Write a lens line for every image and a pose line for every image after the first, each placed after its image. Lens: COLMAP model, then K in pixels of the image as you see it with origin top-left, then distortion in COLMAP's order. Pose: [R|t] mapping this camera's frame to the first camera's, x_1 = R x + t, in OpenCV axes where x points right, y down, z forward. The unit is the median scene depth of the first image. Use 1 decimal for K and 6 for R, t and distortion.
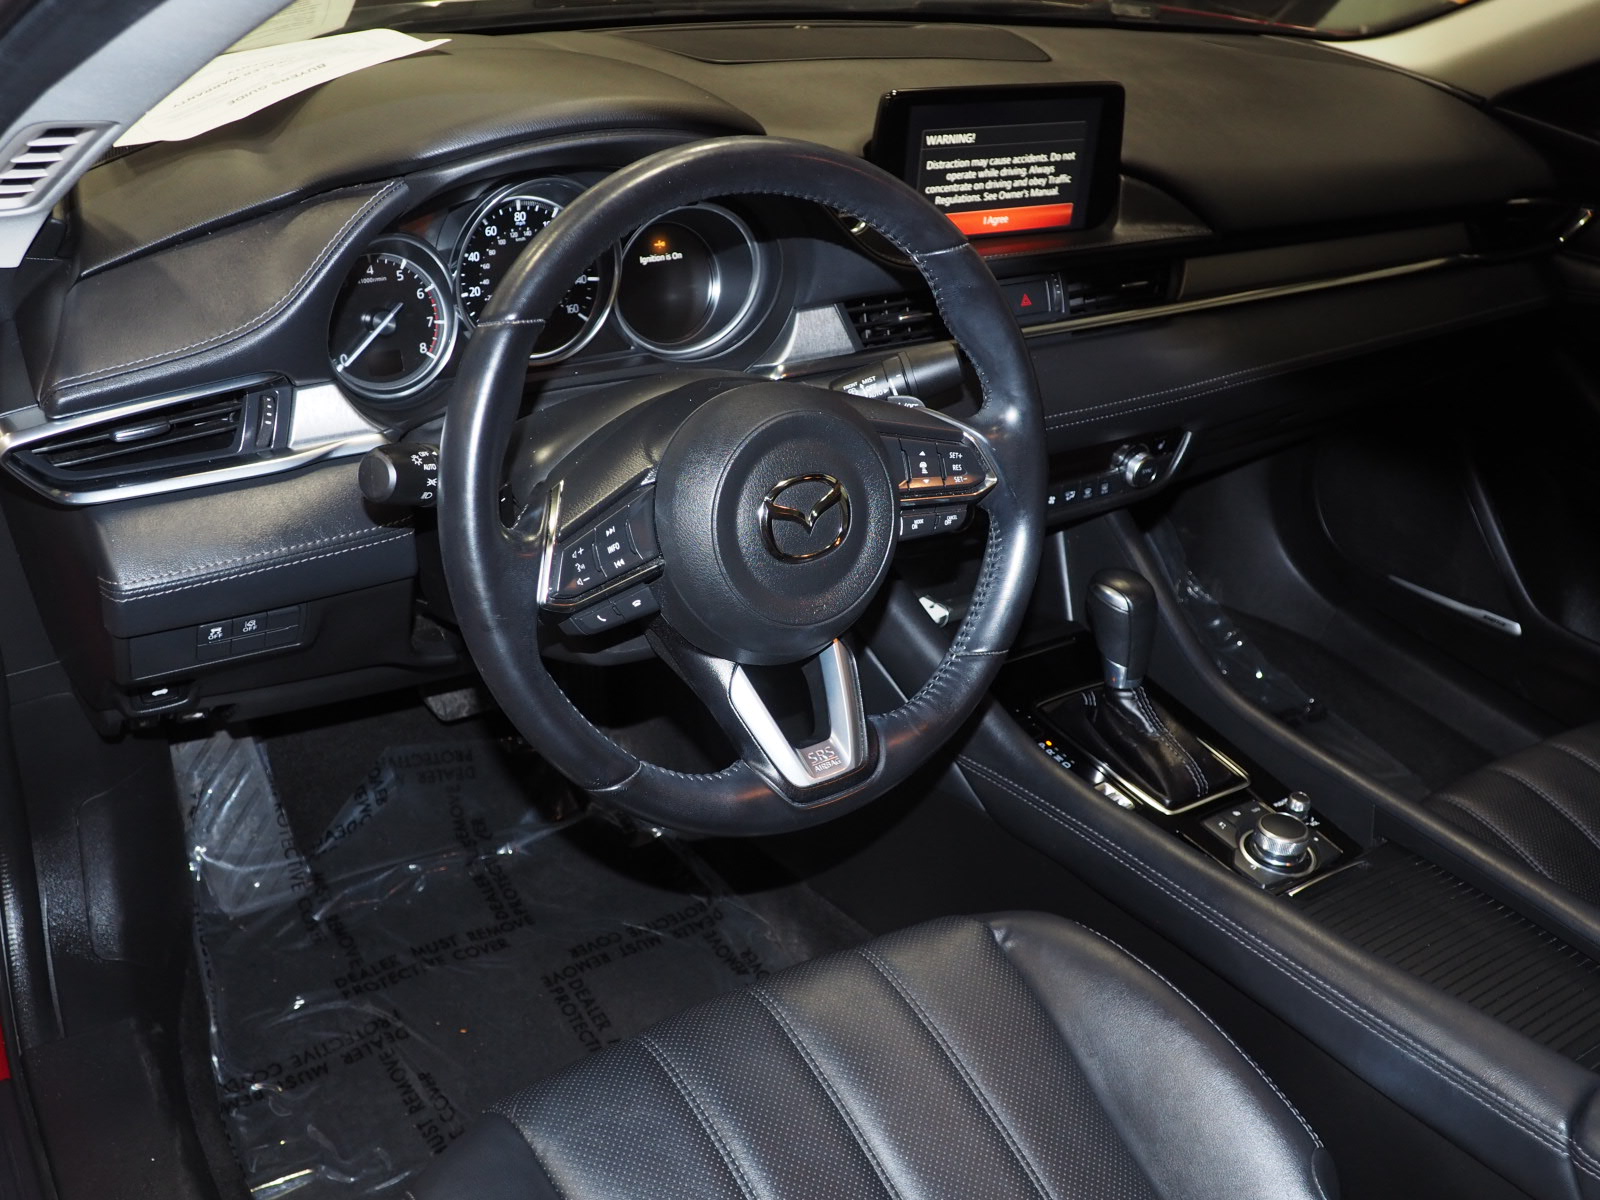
lens RADIAL K [[1516.5, 0, 799.0], [0, 1516.5, 598.9], [0, 0, 1]] dist [-0.005285, 0.000000]
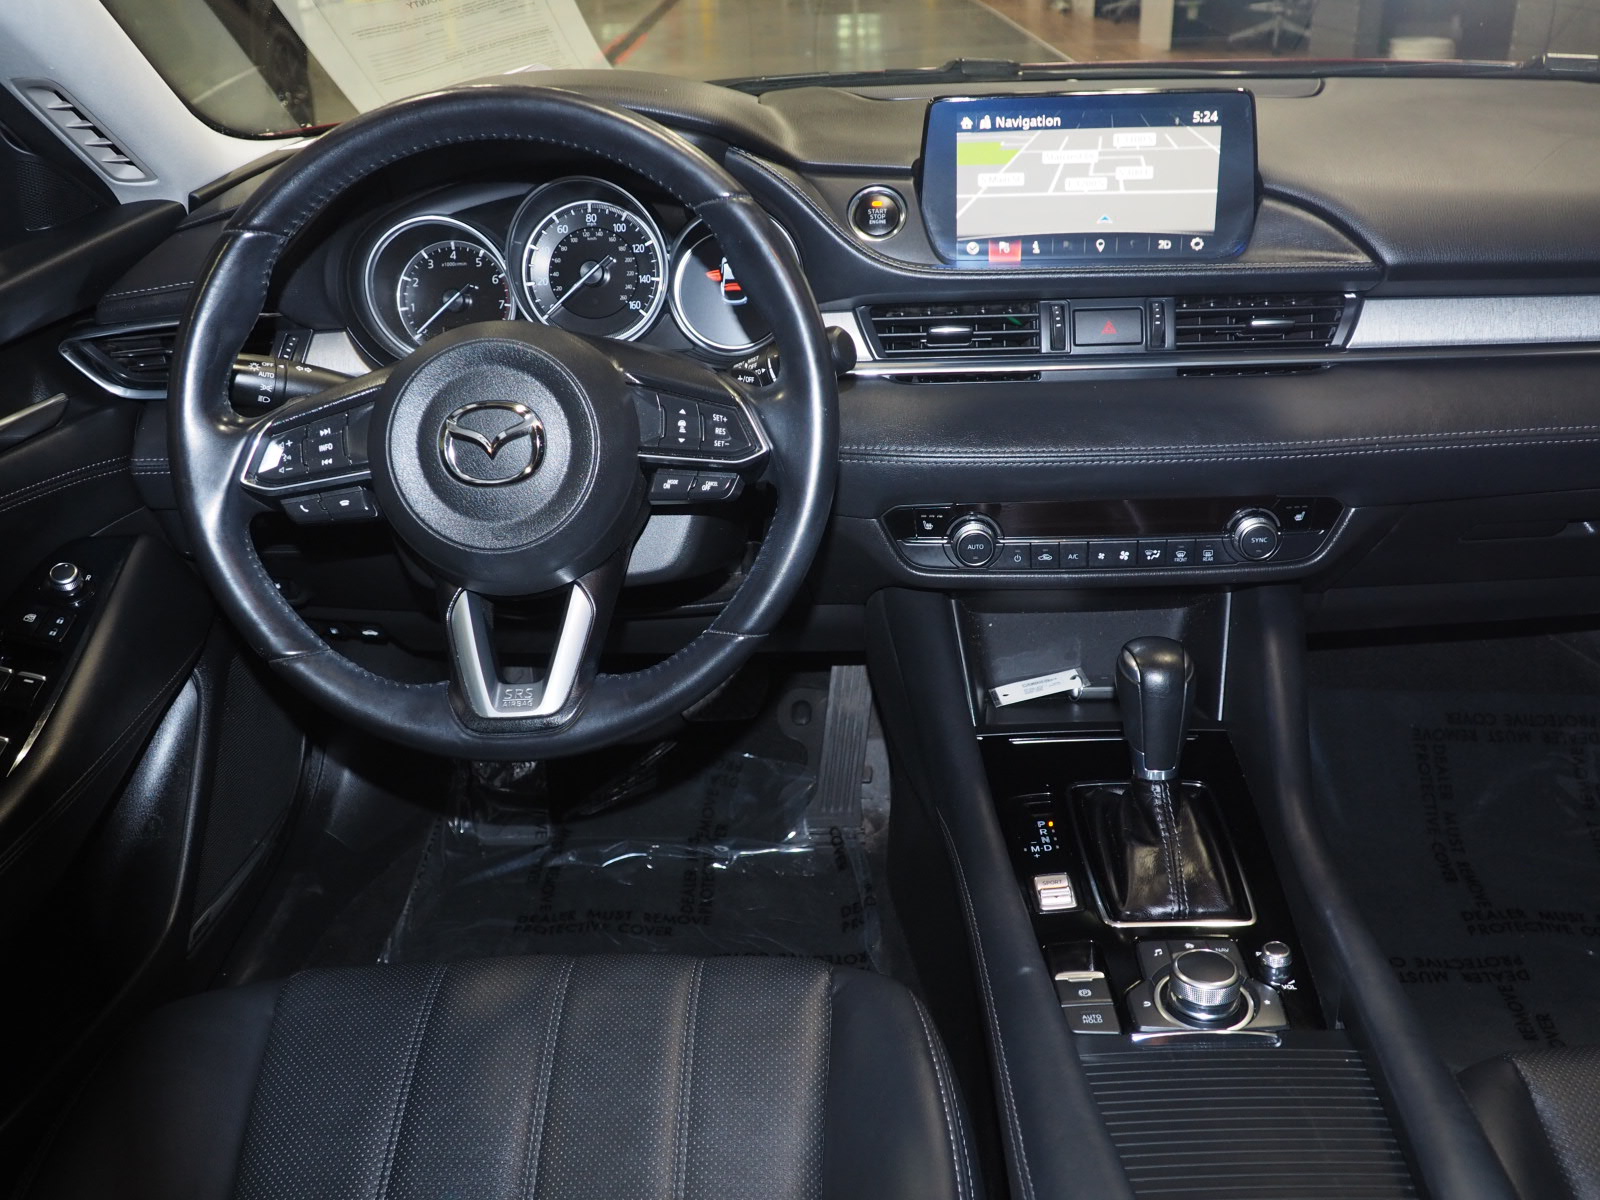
lens RADIAL K [[1416.2, 0, 803.1], [0, 1416.2, 595.7], [0, 0, 1]] dist [-0.005880, -0.008417]
pose [[0.813830, 0.133910, -0.565464, 0.658081], [-0.196424, 0.979202, -0.050808, 0.048784], [0.546899, 0.152420, 0.823207, 0.312948]]
